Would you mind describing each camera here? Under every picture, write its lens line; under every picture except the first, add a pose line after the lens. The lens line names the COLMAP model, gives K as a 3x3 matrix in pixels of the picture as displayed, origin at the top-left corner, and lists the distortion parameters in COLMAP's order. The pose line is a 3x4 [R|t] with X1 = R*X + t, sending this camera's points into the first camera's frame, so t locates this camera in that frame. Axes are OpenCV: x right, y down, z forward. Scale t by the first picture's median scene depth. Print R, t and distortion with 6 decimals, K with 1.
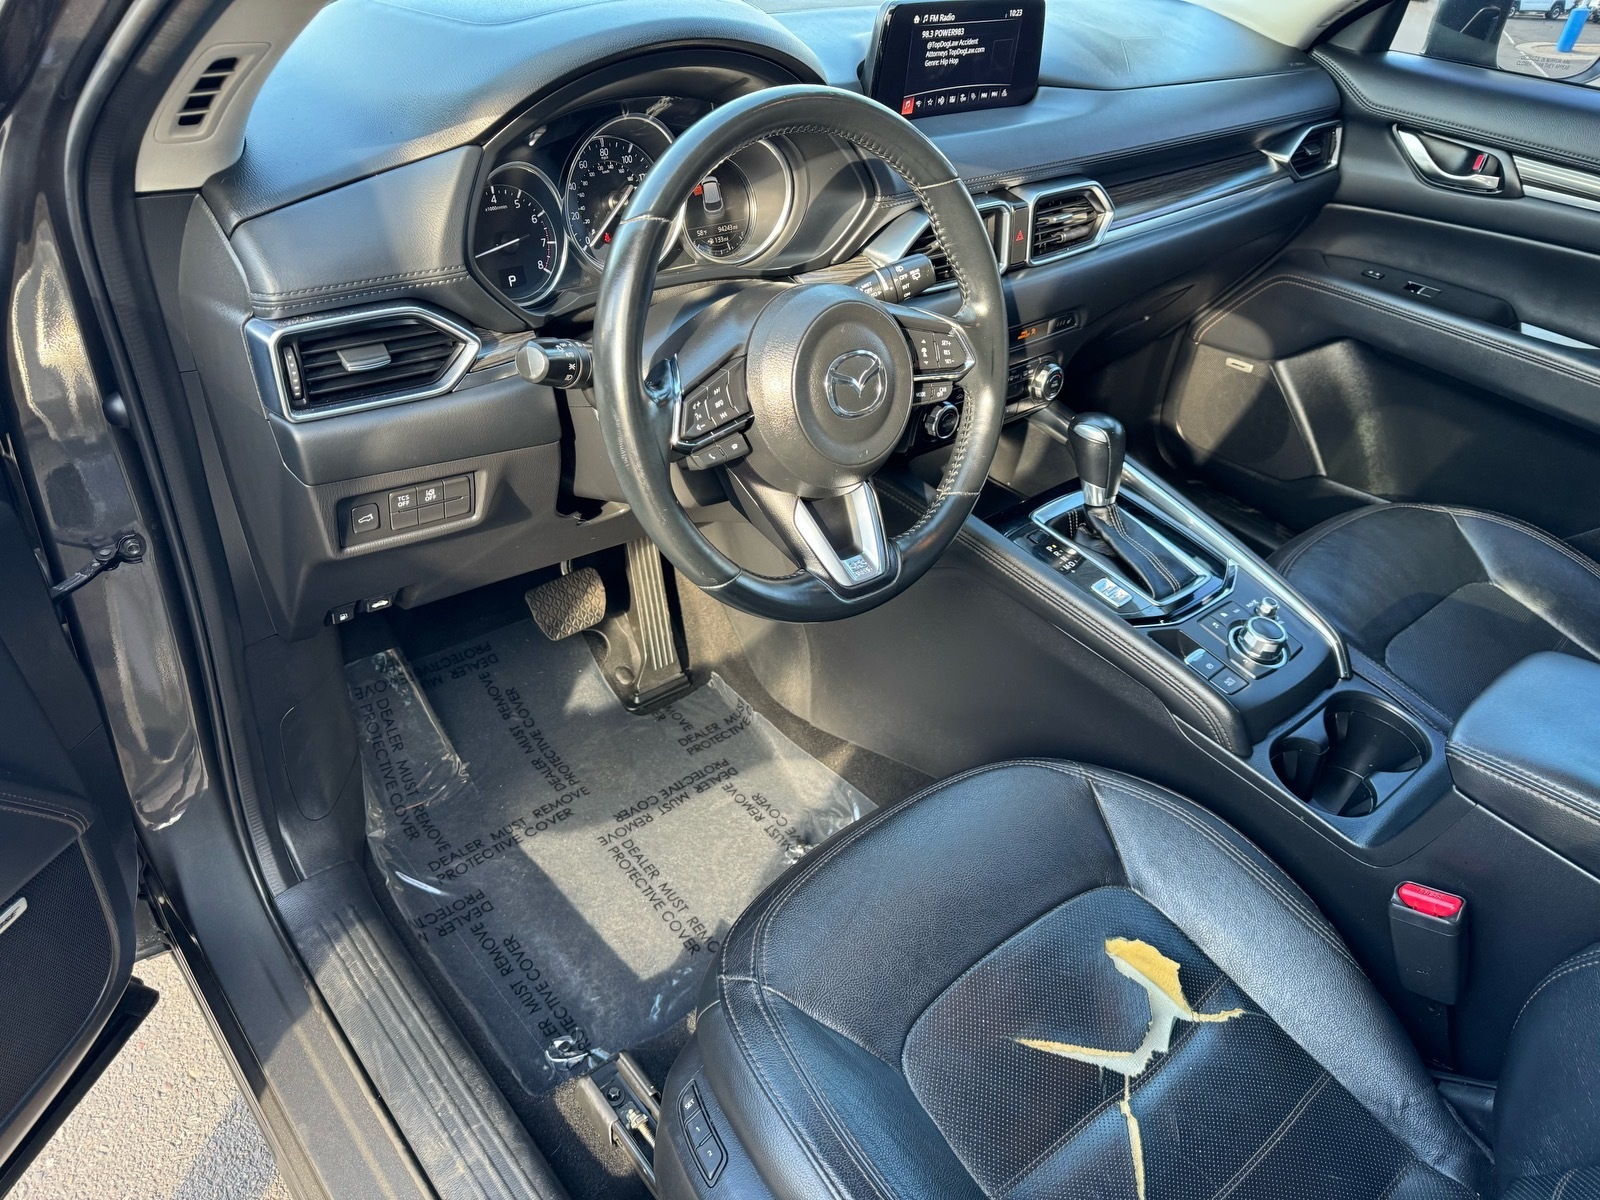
lens RADIAL K [[1145.1, 0, 801.6], [0, 1145.1, 581.7], [0, 0, 1]] dist [0.066090, -0.064662]
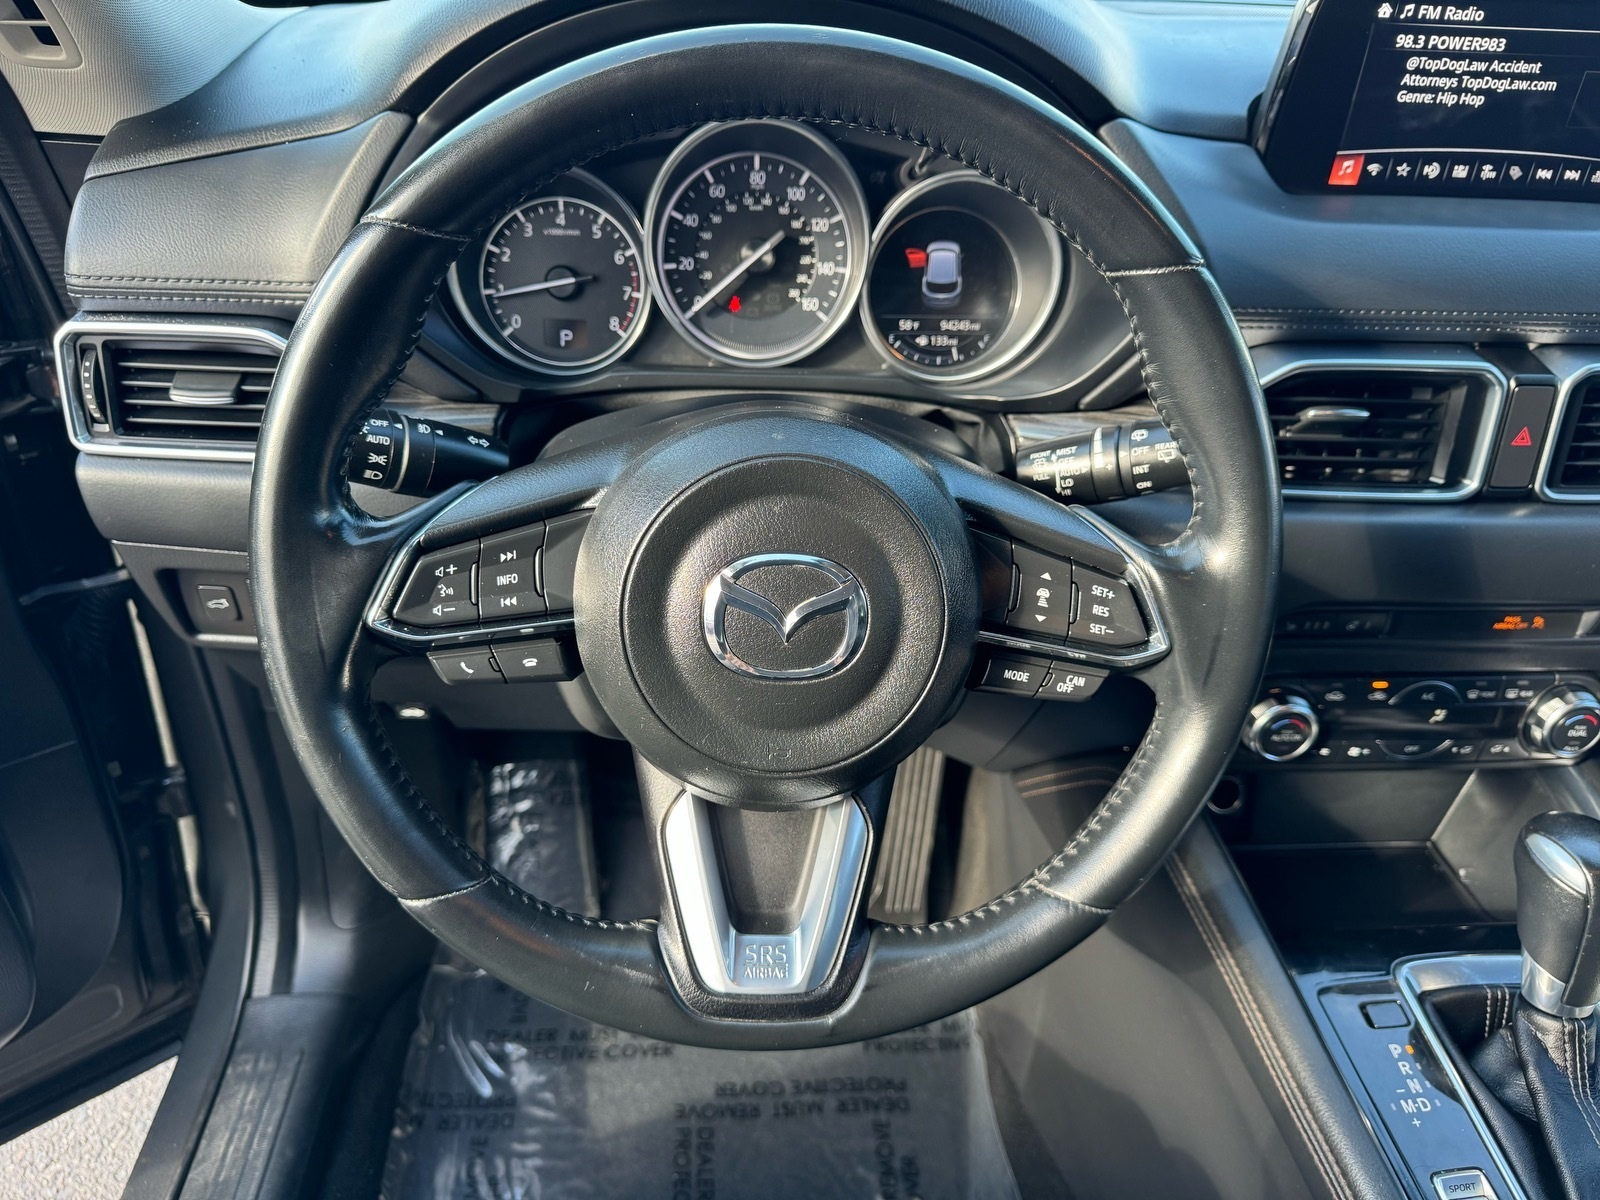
lens RADIAL K [[1145.1, 0, 812.6], [0, 1145.1, 592.2], [0, 0, 1]] dist [0.066090, -0.064662]
pose [[0.803944, 0.273889, -0.527882, 0.237800], [-0.322483, 0.946575, -0.000003, -0.141361], [0.499679, 0.170235, 0.849318, 0.444147]]
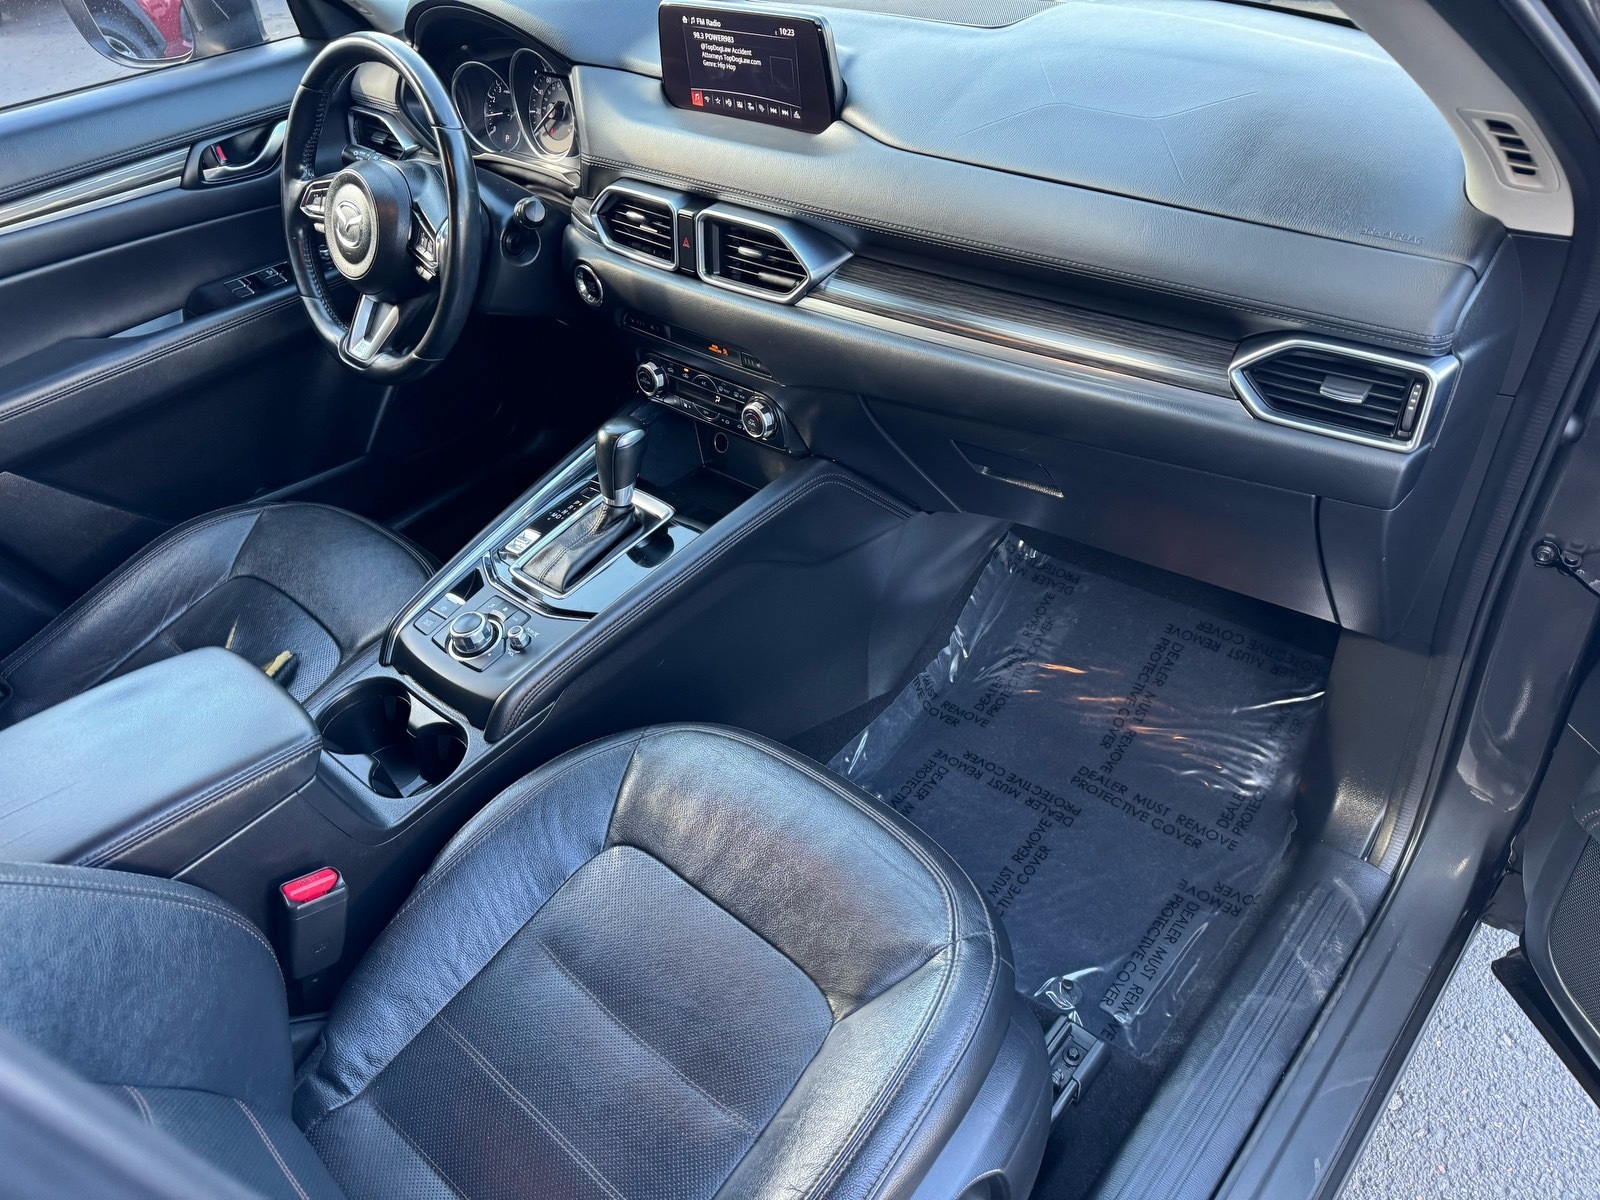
lens RADIAL K [[1145.1, 0, 785.2], [0, 1145.1, 601.4], [0, 0, 1]] dist [0.066090, -0.064662]
pose [[0.115315, 0.537848, -0.835118, 1.301570], [-0.487357, 0.763217, 0.424245, -0.562325], [0.865555, 0.358079, 0.350134, 0.869841]]
